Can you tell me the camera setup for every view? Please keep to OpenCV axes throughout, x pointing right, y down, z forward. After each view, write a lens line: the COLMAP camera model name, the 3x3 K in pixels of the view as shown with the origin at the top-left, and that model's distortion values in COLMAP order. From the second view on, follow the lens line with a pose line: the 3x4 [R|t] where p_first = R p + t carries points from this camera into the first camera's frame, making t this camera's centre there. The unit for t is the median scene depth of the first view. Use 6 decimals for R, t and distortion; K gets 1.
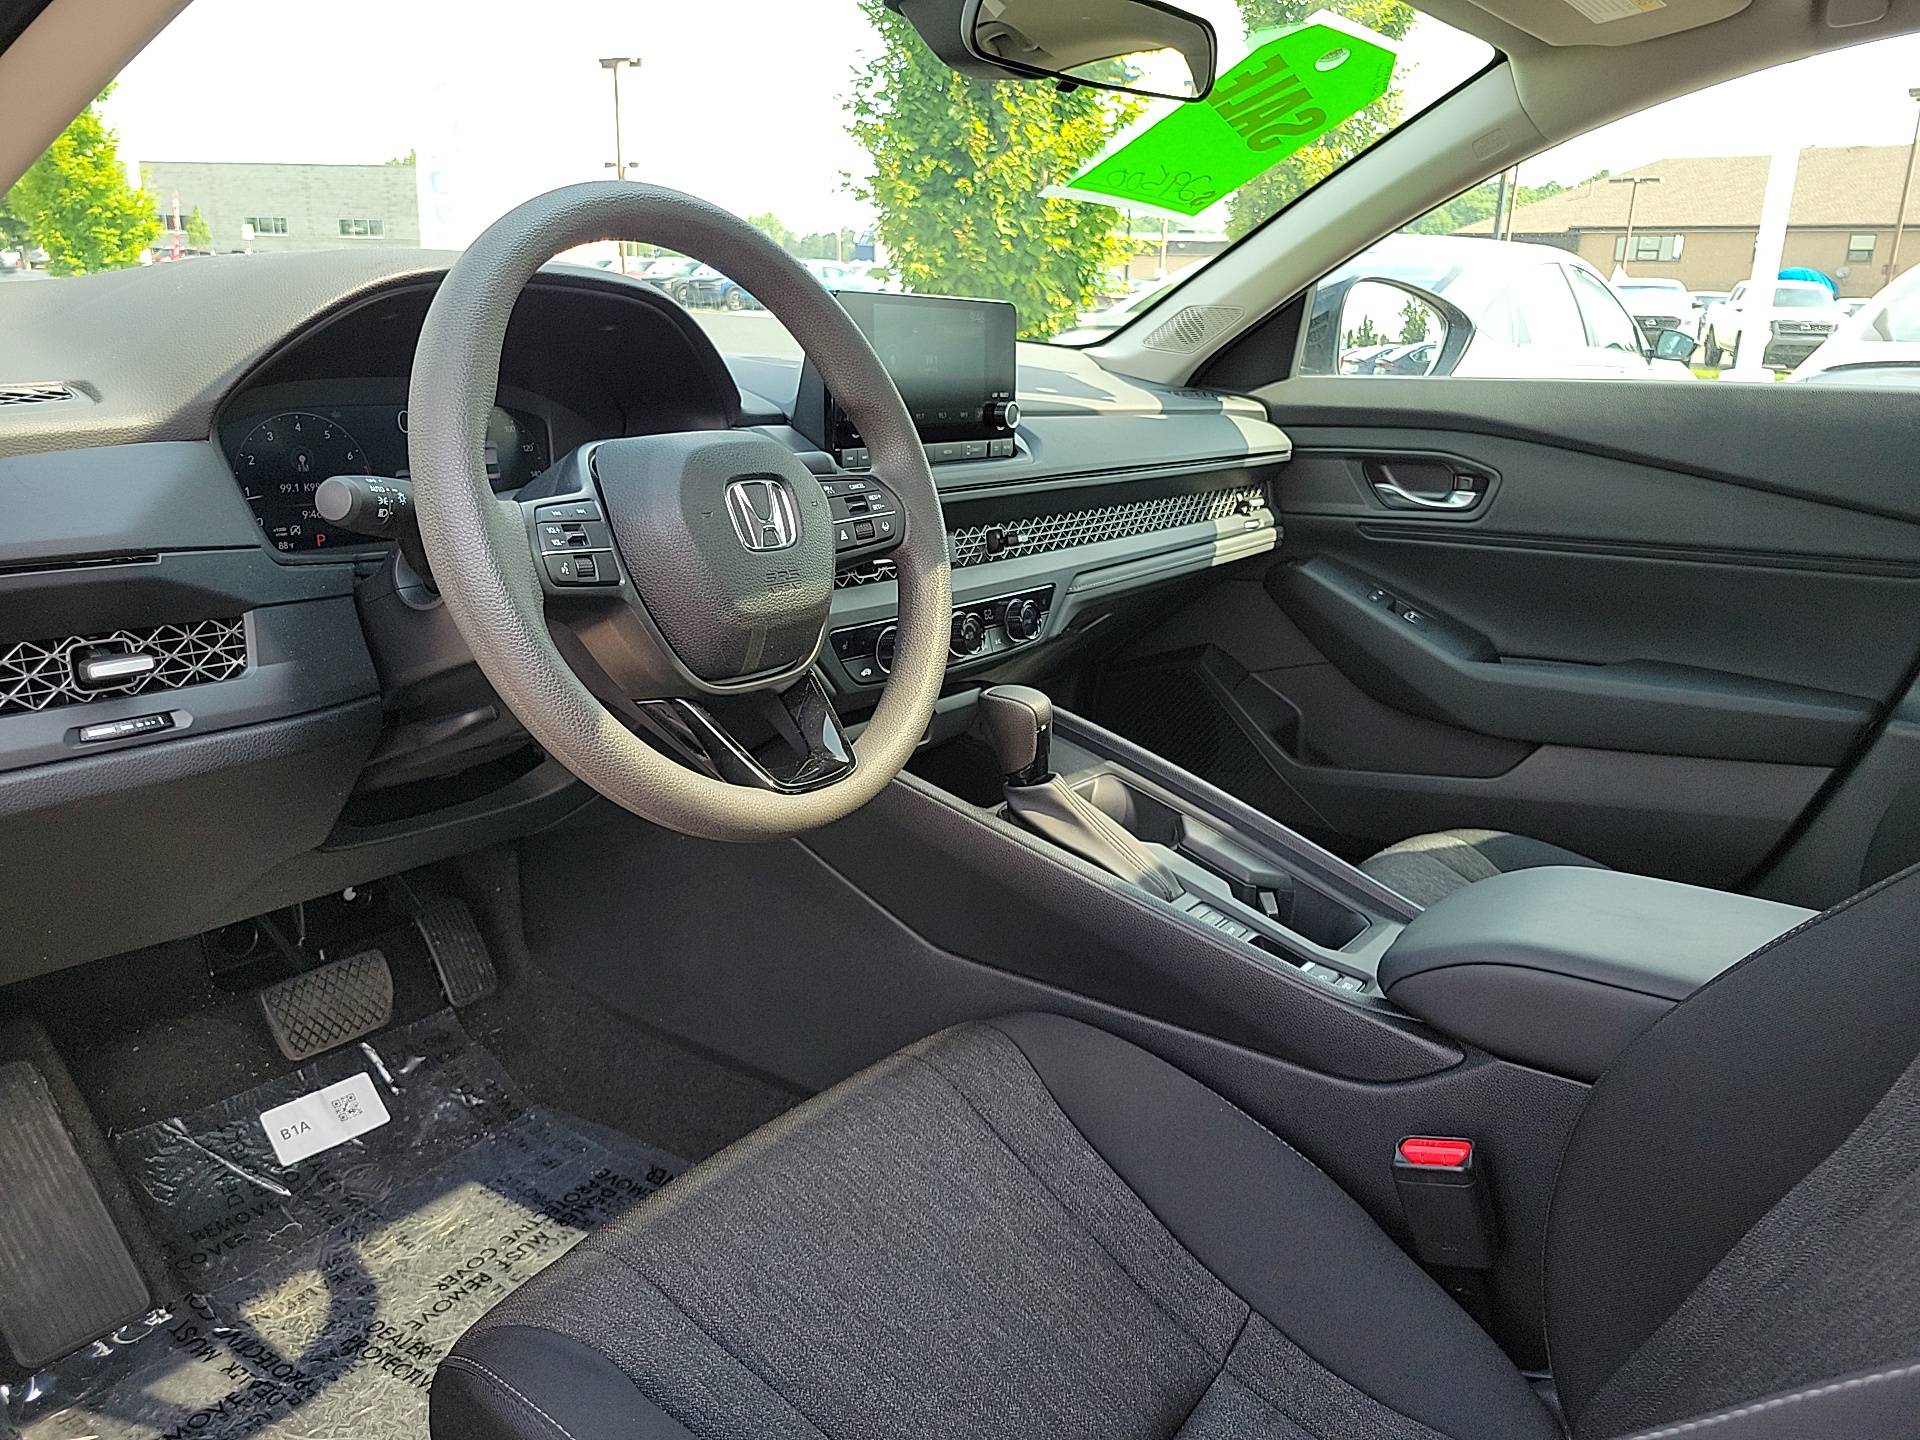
lens RADIAL K [[1462.8, 0, 962.6], [0, 1462.8, 724.0], [0, 0, 1]] dist [0.044955, -0.039215]
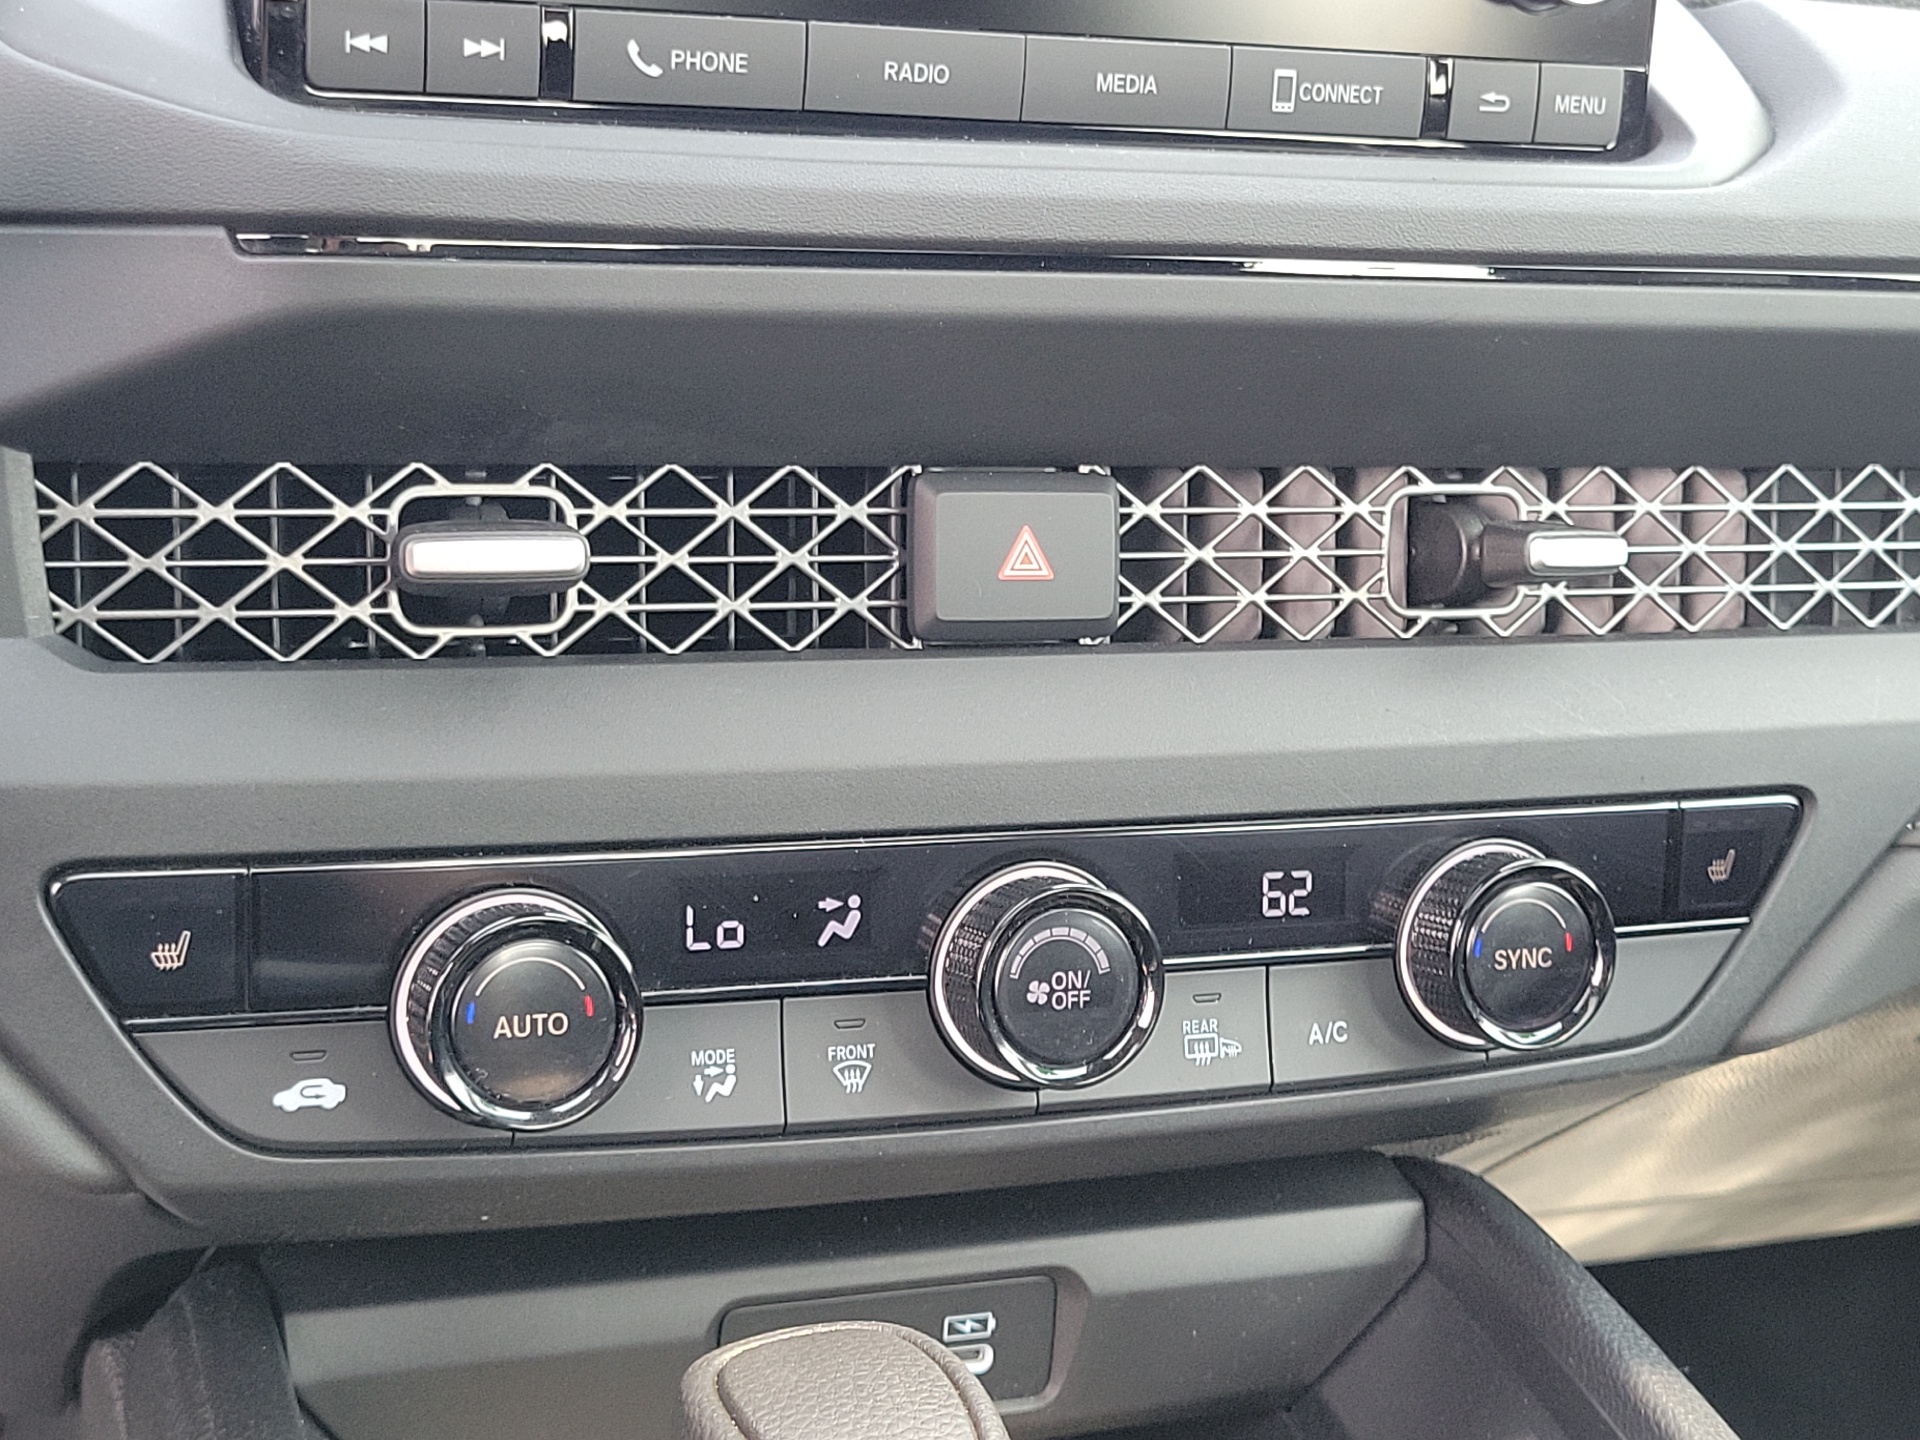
lens RADIAL K [[3040.3, 0, 942.9], [0, 3040.3, 736.1], [0, 0, 1]] dist [0.005375, 0.000000]
pose [[0.833010, 0.149147, -0.532774, 0.160071], [-0.171619, 0.985135, 0.007452, -0.073210], [0.525966, 0.085226, 0.846225, 0.489384]]
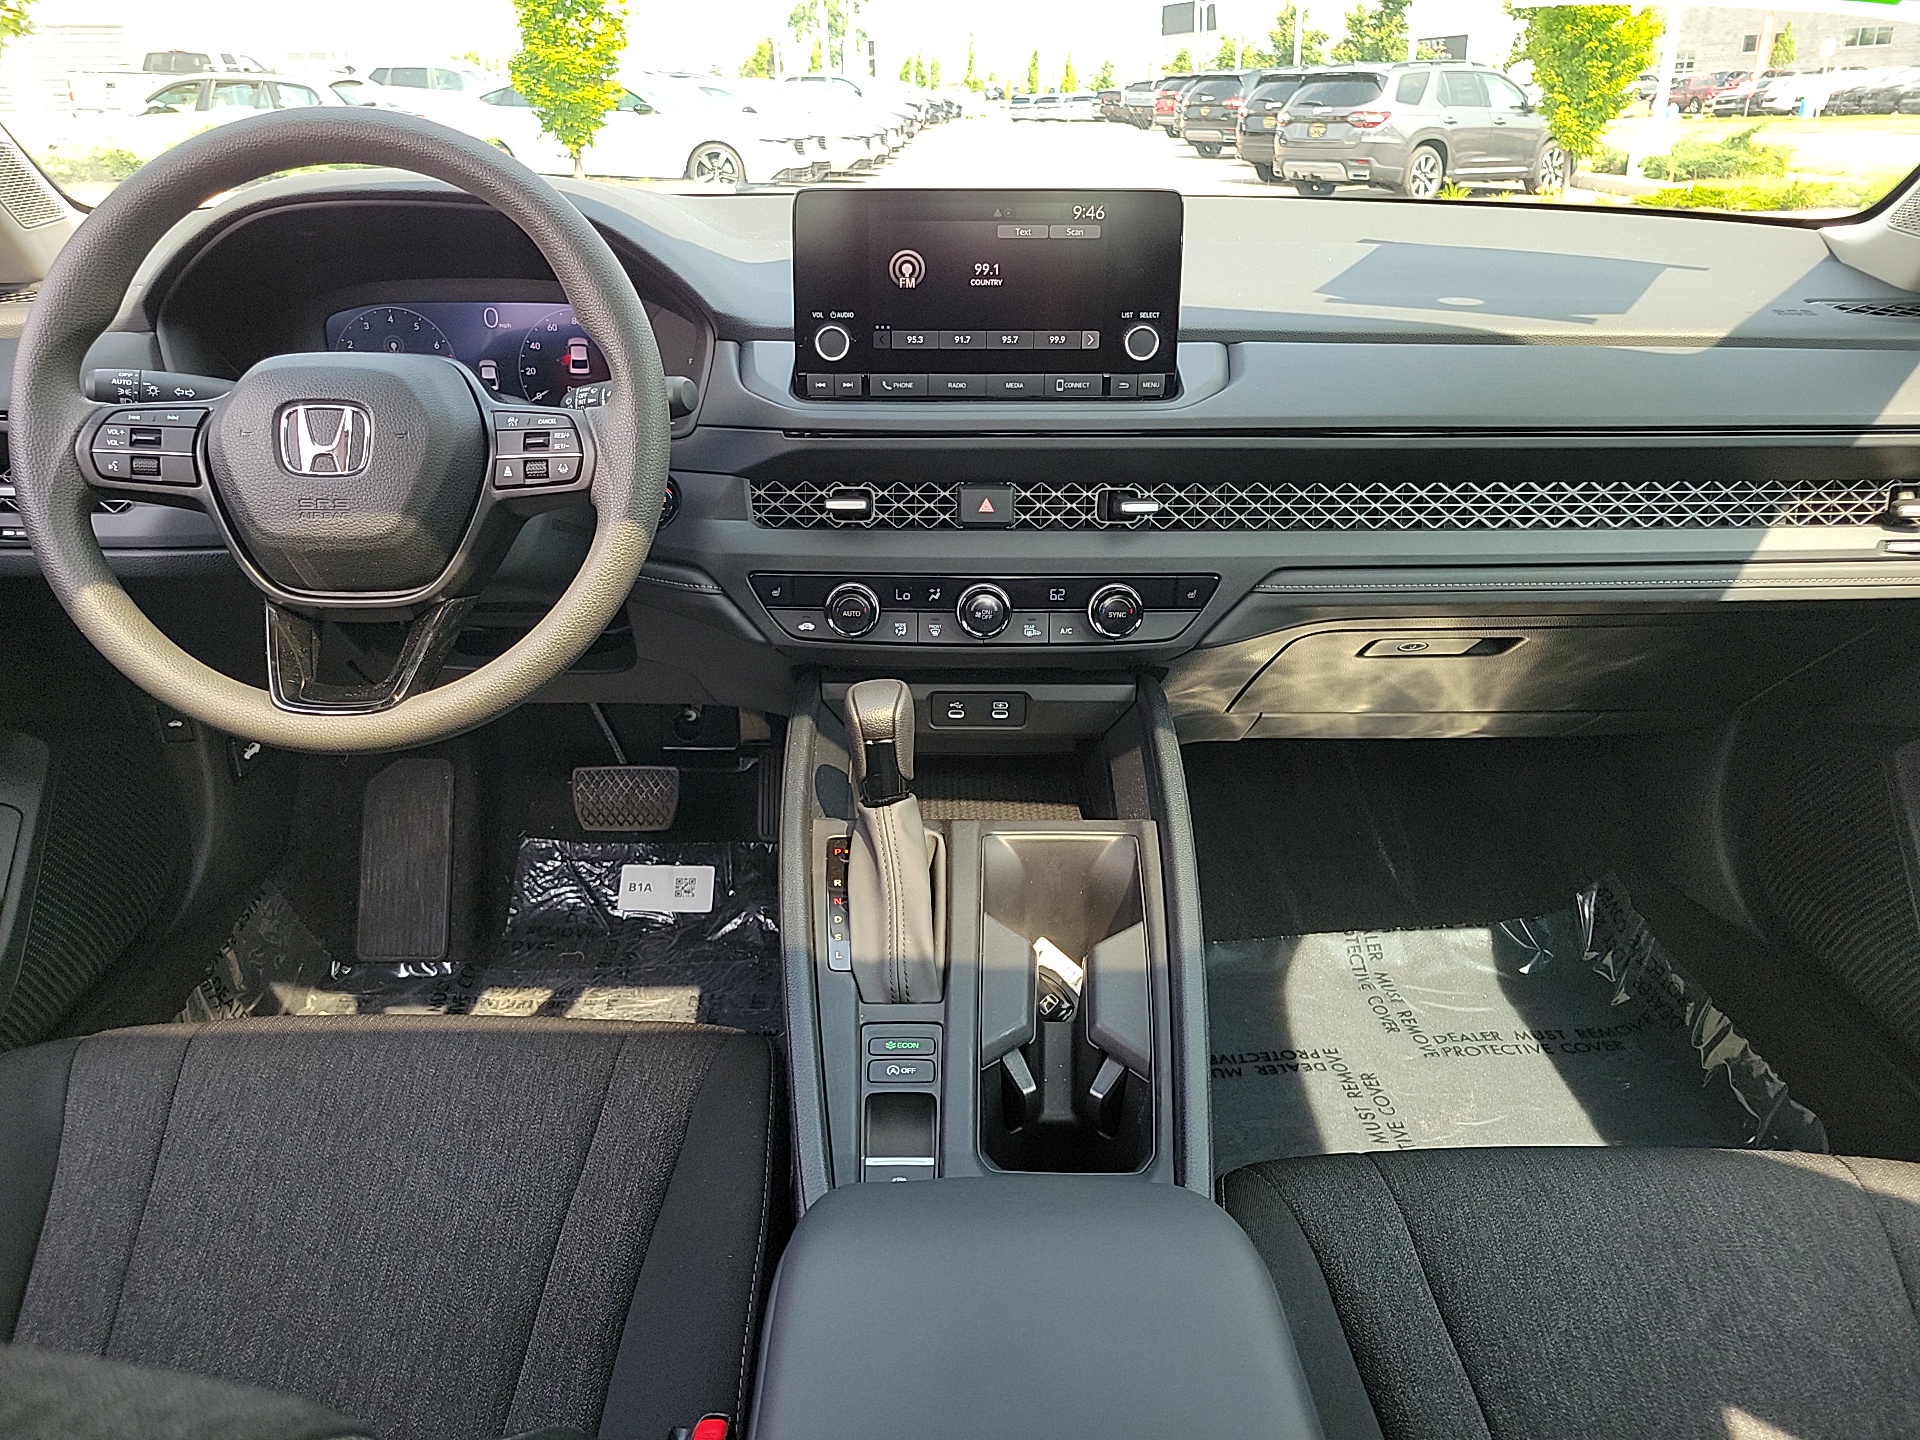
lens RADIAL K [[1462.8, 0, 956.5], [0, 1462.8, 707.0], [0, 0, 1]] dist [0.044955, -0.039215]
pose [[0.569798, 0.268132, -0.776811, 0.496450], [-0.191735, 0.962561, 0.191608, -0.126468], [0.799104, 0.039763, 0.599876, 0.384002]]
